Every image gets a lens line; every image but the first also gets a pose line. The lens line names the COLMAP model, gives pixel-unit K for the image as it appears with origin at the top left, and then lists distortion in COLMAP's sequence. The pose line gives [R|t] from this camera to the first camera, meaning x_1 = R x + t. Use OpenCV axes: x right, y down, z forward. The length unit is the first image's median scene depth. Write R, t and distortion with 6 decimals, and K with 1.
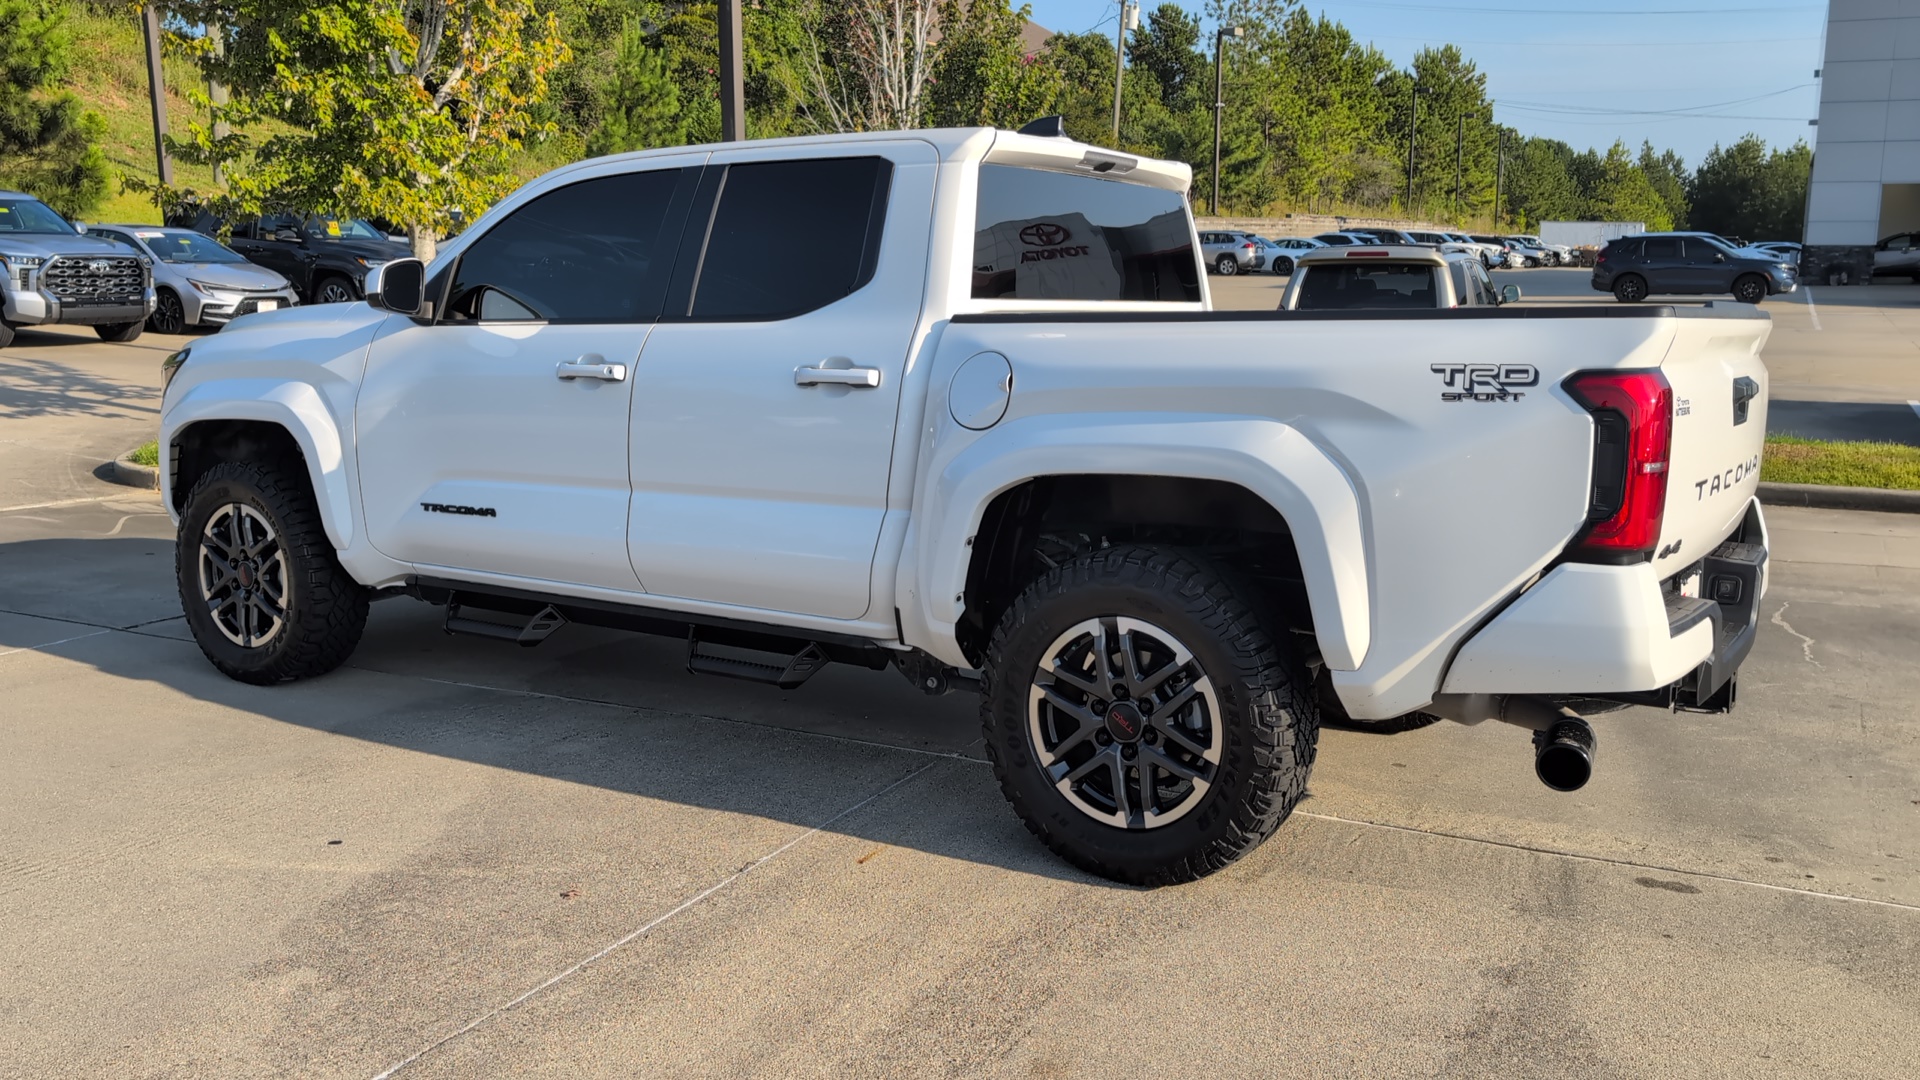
lens RADIAL K [[1643.2, 0, 960.0], [0, 1643.2, 540.0], [0, 0, 1]] dist [0.008367, 0.005884]
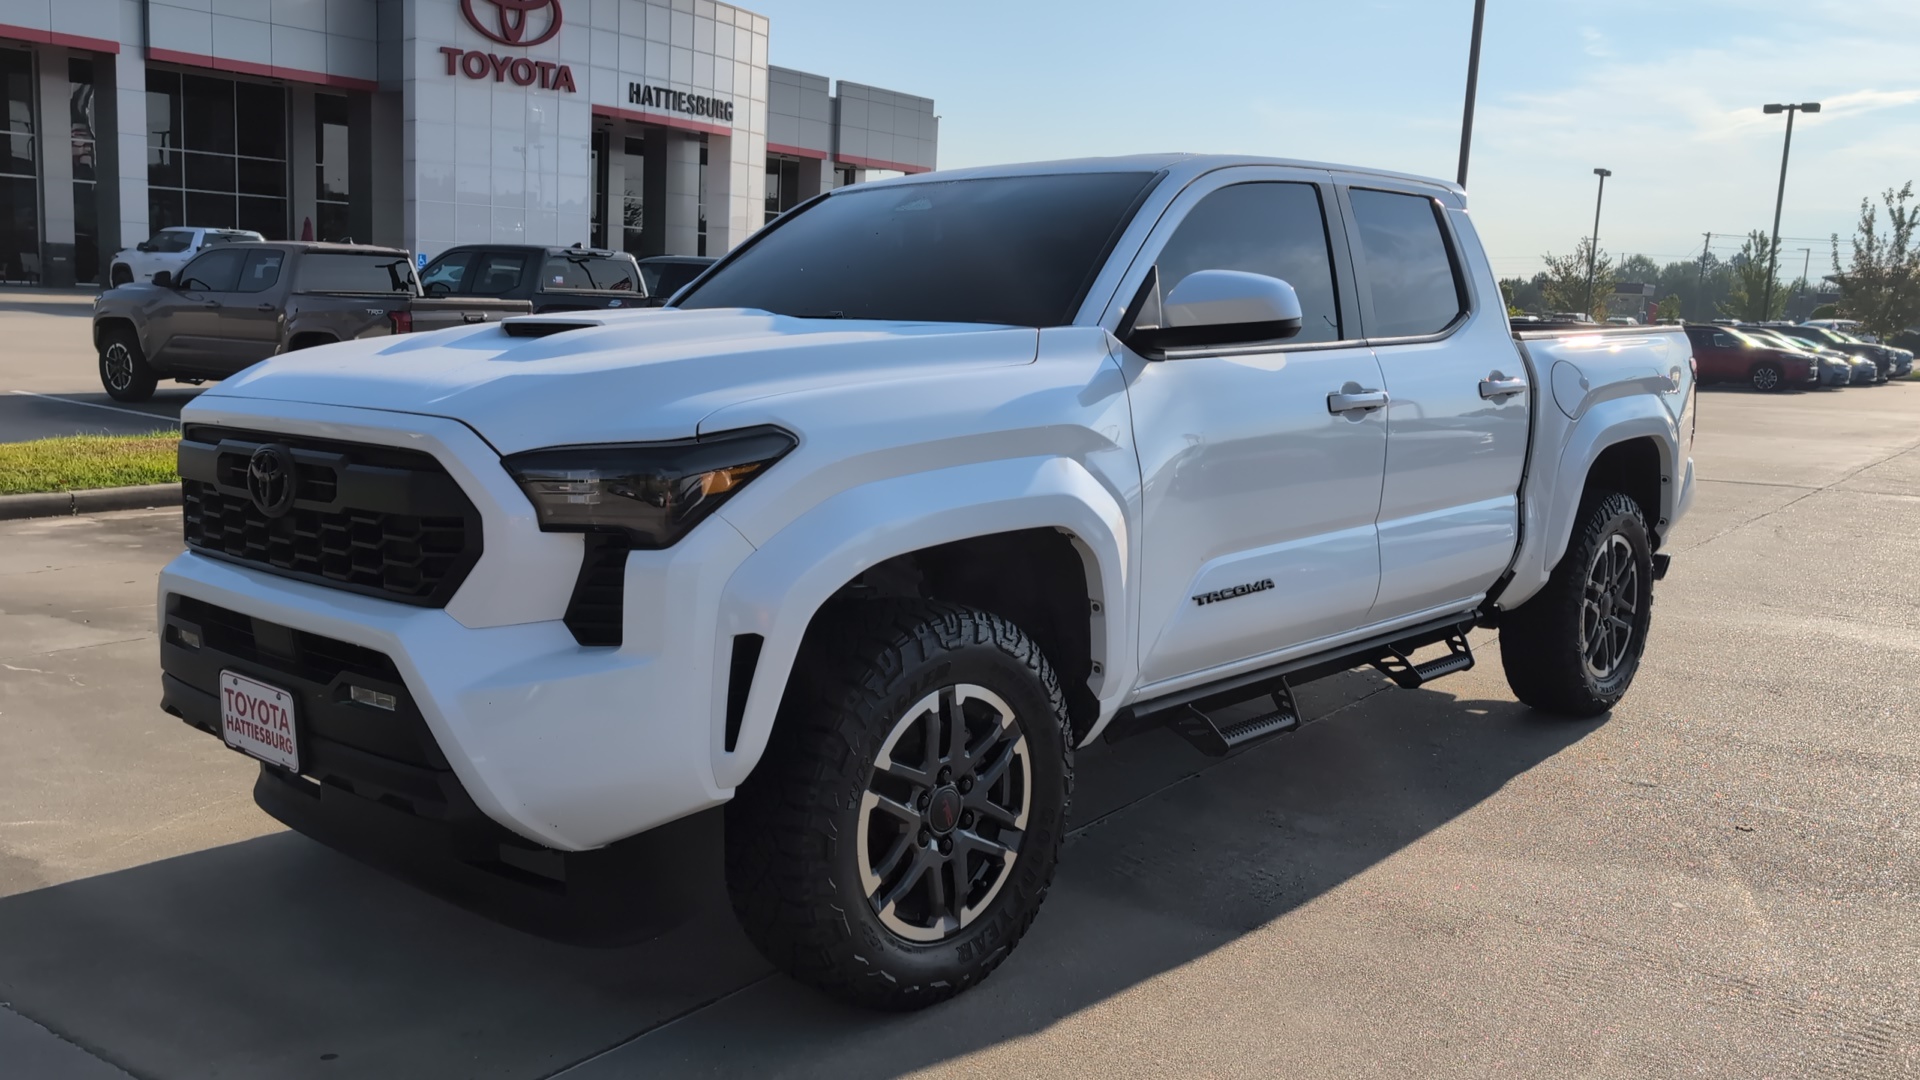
lens RADIAL K [[1643.2, 0, 960.0], [0, 1643.2, 540.0], [0, 0, 1]] dist [0.008367, 0.005884]
pose [[0.156241, -0.139537, 0.977813, -1.075155], [0.125157, 0.984788, 0.120534, -0.151816], [-0.979757, 0.103548, 0.171328, 0.982457]]
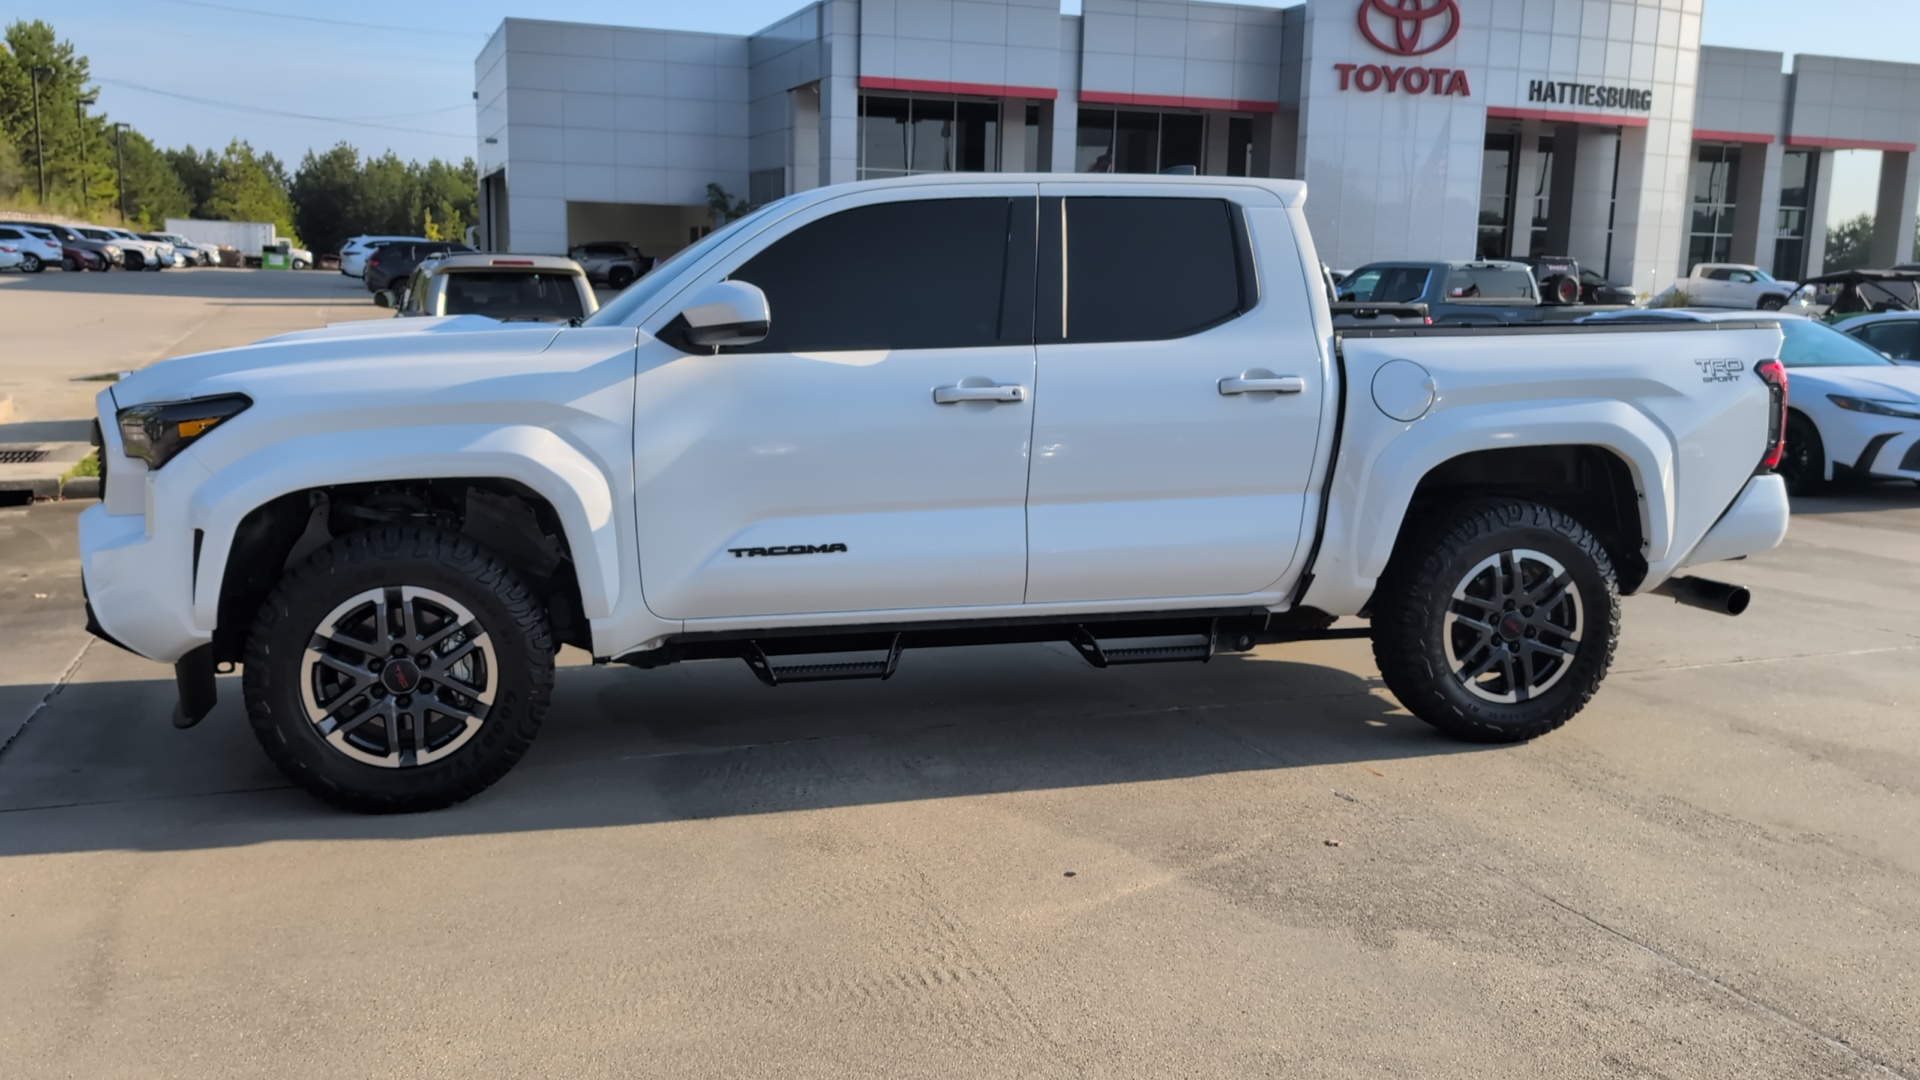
lens RADIAL K [[1643.2, 0, 960.0], [0, 1643.2, 540.0], [0, 0, 1]] dist [0.008367, 0.005884]
pose [[0.675334, -0.108389, 0.729503, -0.908439], [0.108210, 0.992999, 0.047365, -0.057210], [-0.729530, 0.046952, 0.682335, 0.293265]]
